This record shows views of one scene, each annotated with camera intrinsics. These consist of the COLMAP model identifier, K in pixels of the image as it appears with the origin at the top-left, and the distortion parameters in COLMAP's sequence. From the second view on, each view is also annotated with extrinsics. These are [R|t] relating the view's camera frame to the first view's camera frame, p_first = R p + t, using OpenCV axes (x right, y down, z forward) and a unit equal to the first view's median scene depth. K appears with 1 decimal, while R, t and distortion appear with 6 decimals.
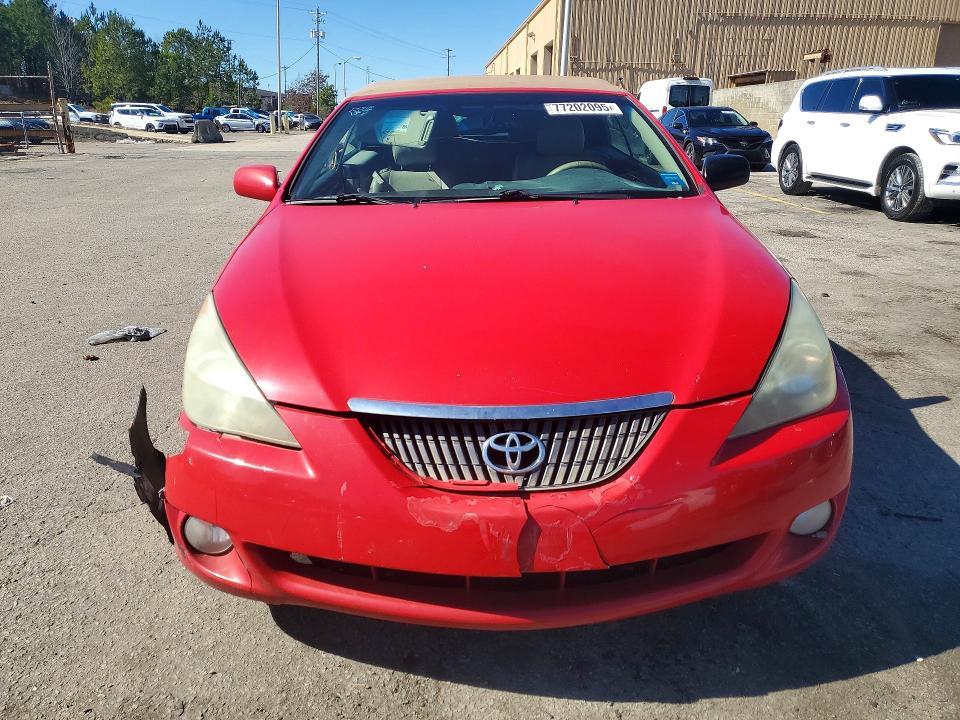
lens RADIAL K [[744.4, 0, 480.0], [0, 744.4, 360.0], [0, 0, 1]] dist [0.023200, 0.000582]
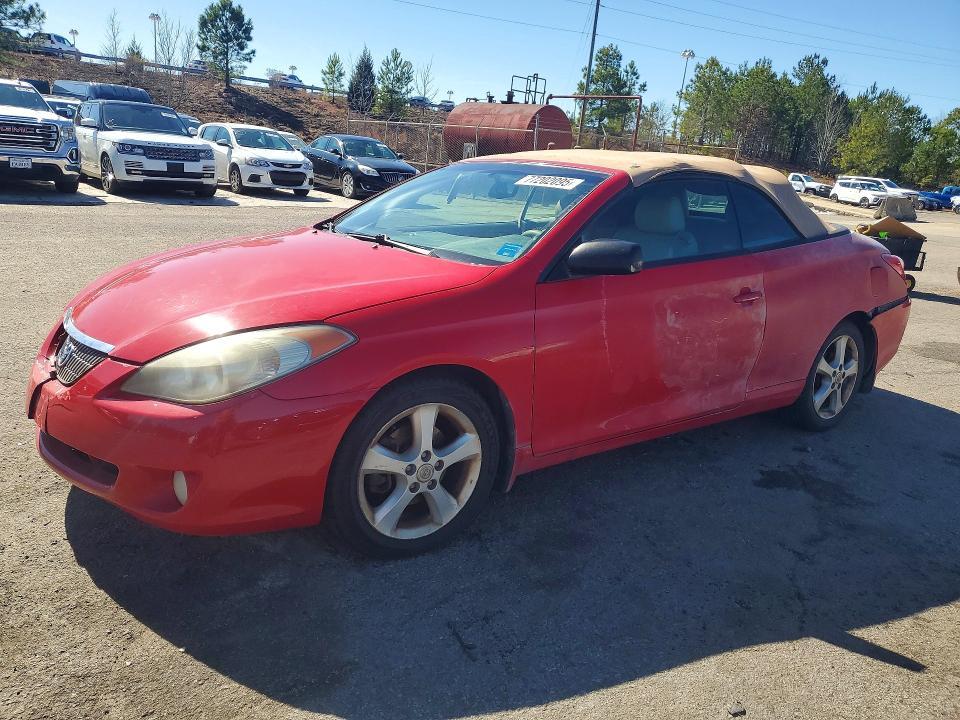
lens RADIAL K [[744.4, 0, 480.0], [0, 744.4, 360.0], [0, 0, 1]] dist [0.023200, 0.000582]
pose [[0.599163, 0.256228, -0.758519, 0.064456], [-0.322701, 0.944329, 0.064090, -0.009265], [0.732713, 0.206374, 0.648492, 0.020590]]
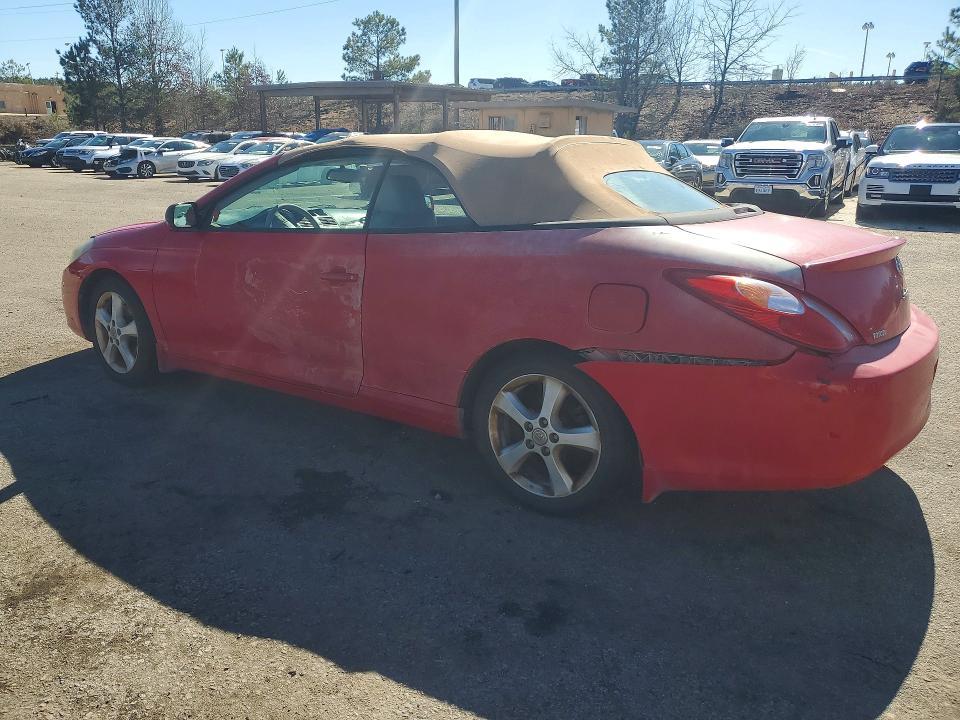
lens RADIAL K [[744.4, 0, 480.0], [0, 744.4, 360.0], [0, 0, 1]] dist [0.023200, 0.000582]
pose [[-0.557618, 0.224002, -0.799303, 0.073545], [-0.268649, 0.862382, 0.429098, -0.047722], [0.785423, 0.454004, -0.420702, 0.135651]]
